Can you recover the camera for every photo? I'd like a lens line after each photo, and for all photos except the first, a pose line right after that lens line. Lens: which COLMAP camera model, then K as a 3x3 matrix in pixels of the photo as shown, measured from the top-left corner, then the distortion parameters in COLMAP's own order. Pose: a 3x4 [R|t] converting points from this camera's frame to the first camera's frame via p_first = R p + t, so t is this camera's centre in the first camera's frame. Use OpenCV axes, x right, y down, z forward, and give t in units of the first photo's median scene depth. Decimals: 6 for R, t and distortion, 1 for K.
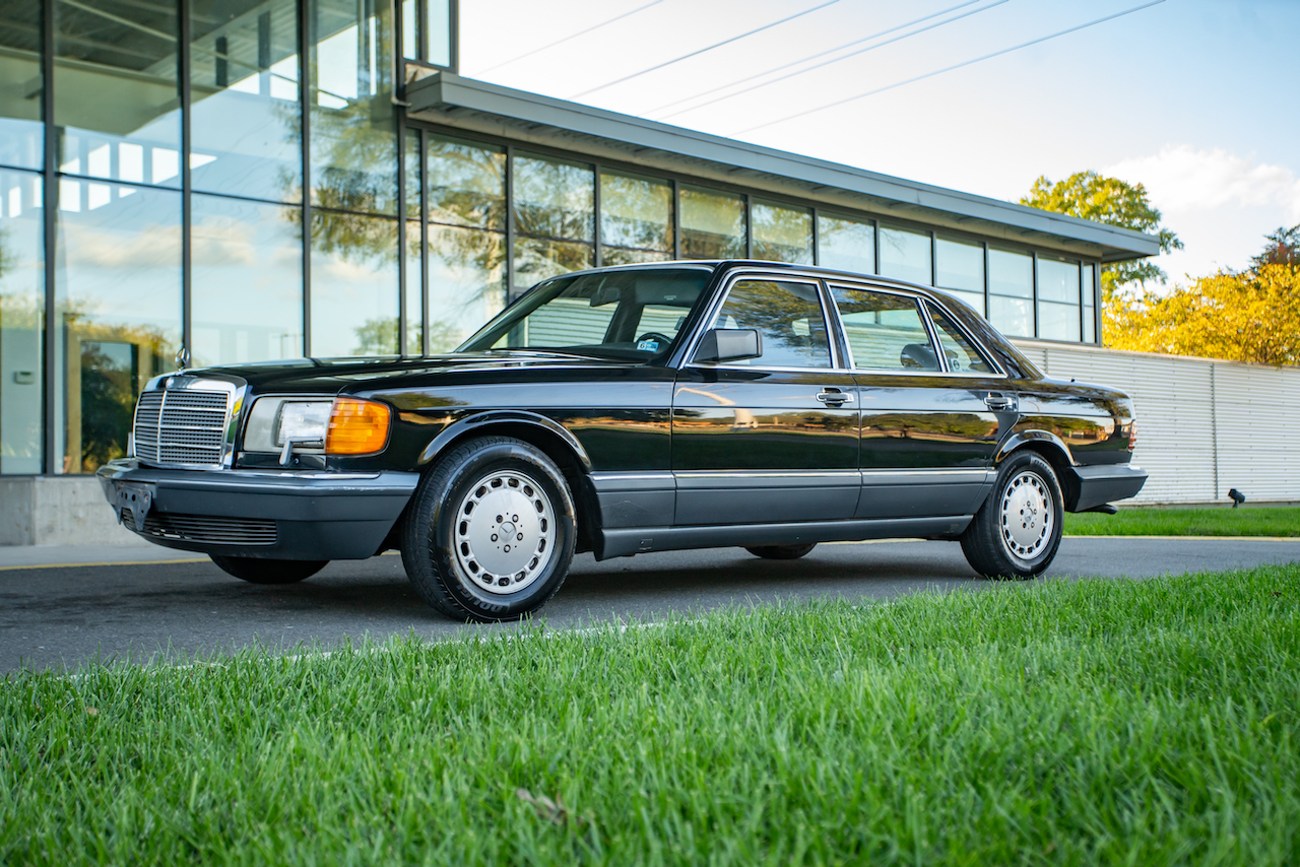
lens RADIAL K [[1462.6, 0, 650.0], [0, 1462.6, 433.5], [0, 0, 1]] dist [0.023795, 0.028128]
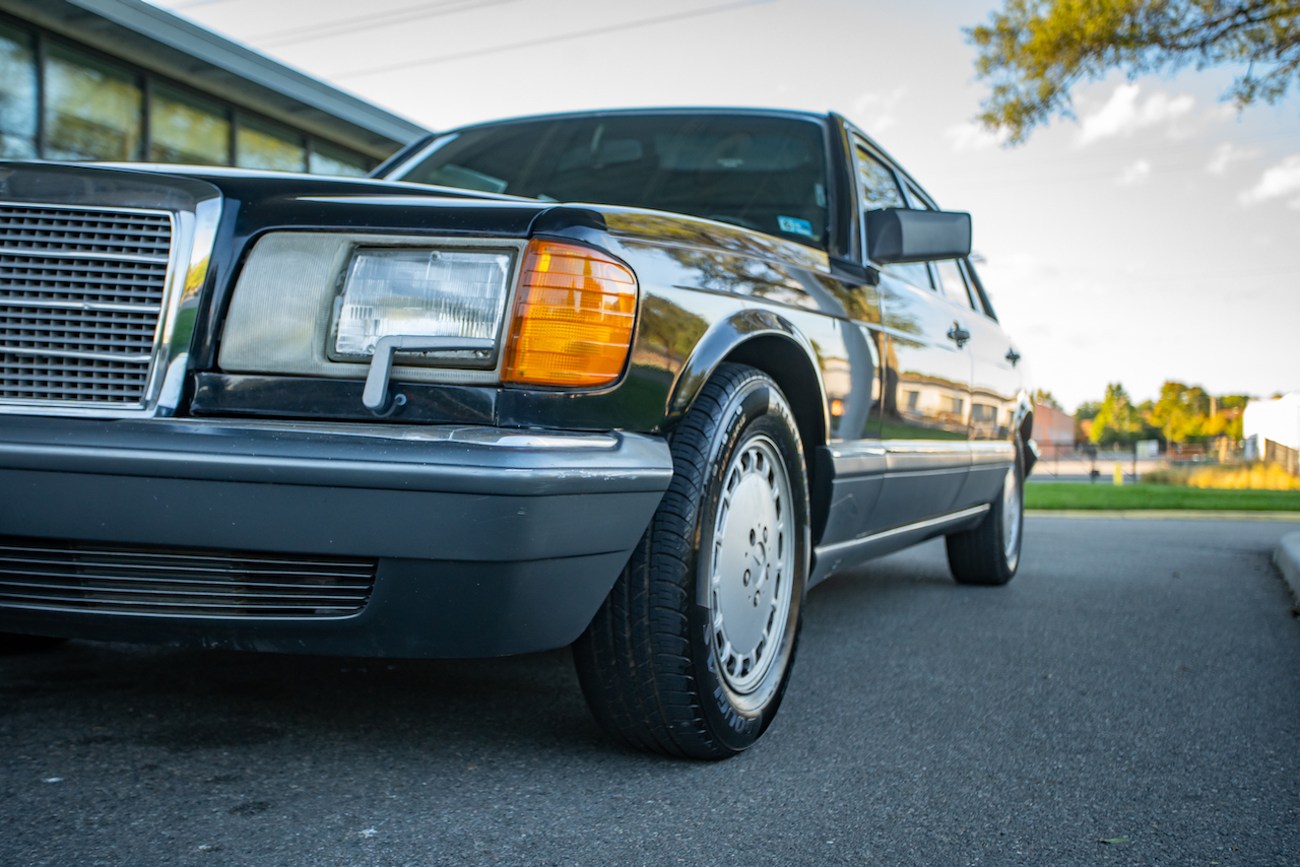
lens RADIAL K [[1292.5, 0, 650.0], [0, 1292.5, 433.5], [0, 0, 1]] dist [0.025823, 0.008808]
pose [[0.905616, 0.019195, 0.423664, -0.304612], [-0.027655, 0.999522, 0.013830, 0.019624], [-0.423196, -0.024241, 0.905714, 0.621893]]
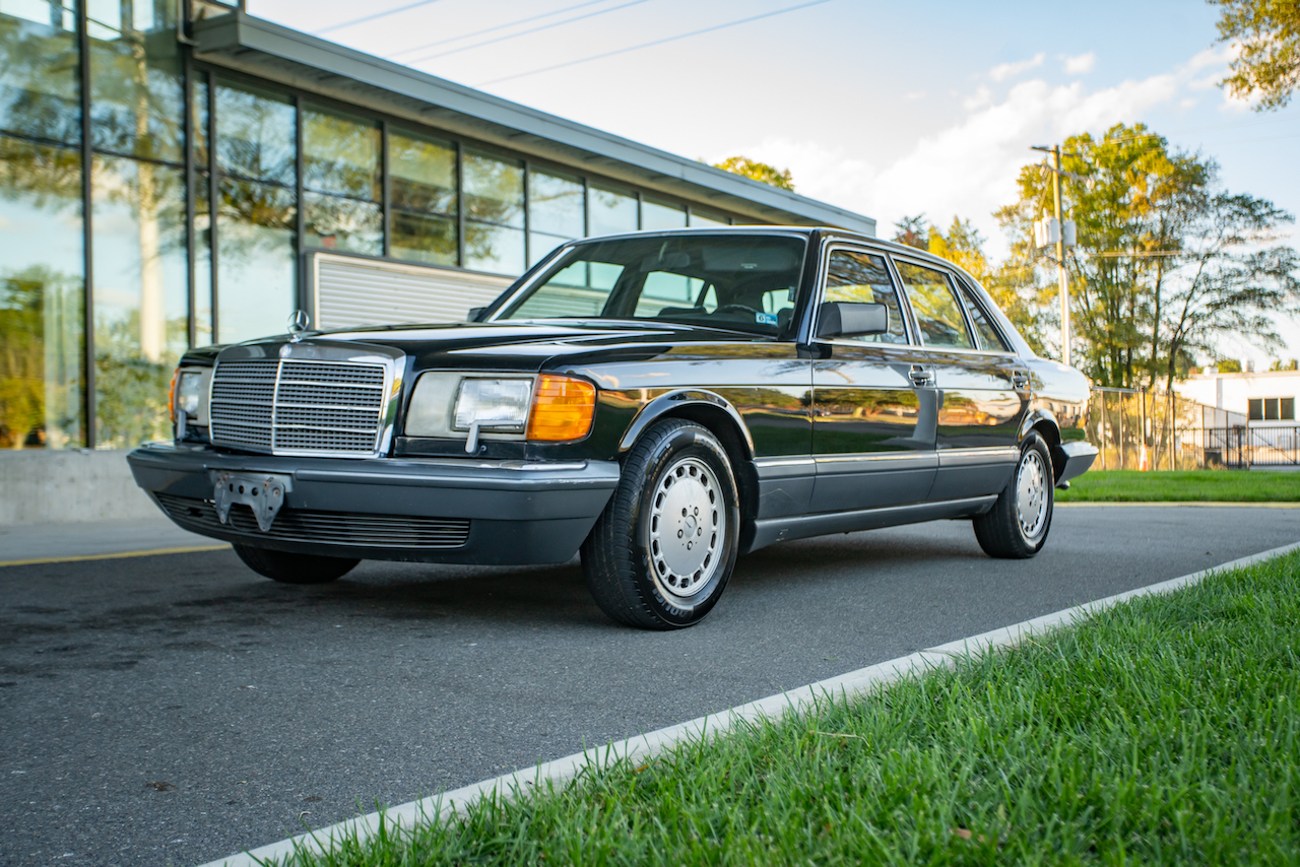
lens RADIAL K [[1413.5, 0, 650.0], [0, 1413.5, 433.5], [0, 0, 1]] dist [0.024061, 0.055623]
pose [[0.969517, 0.001256, 0.245023, -0.325545], [-0.007406, 0.999680, 0.024179, -0.009555], [-0.244914, -0.025257, 0.969216, 0.174056]]
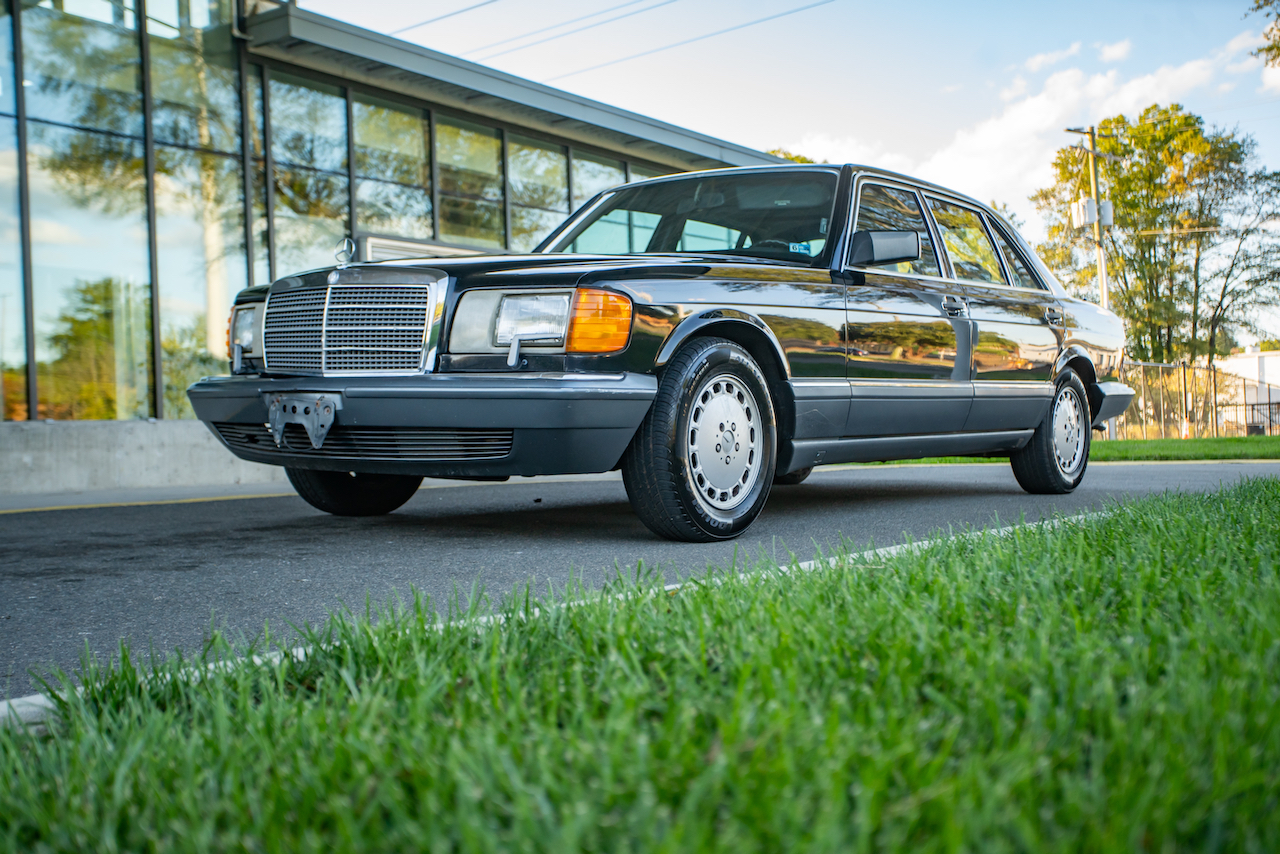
lens RADIAL K [[1375.5, 0, 640.0], [0, 1375.5, 427.0], [0, 0, 1]] dist [0.018441, 0.079128]
pose [[0.978634, -0.020144, 0.204622, -0.320322], [0.015407, 0.999576, 0.024721, 0.035599], [-0.205033, -0.021041, 0.978529, 0.171594]]
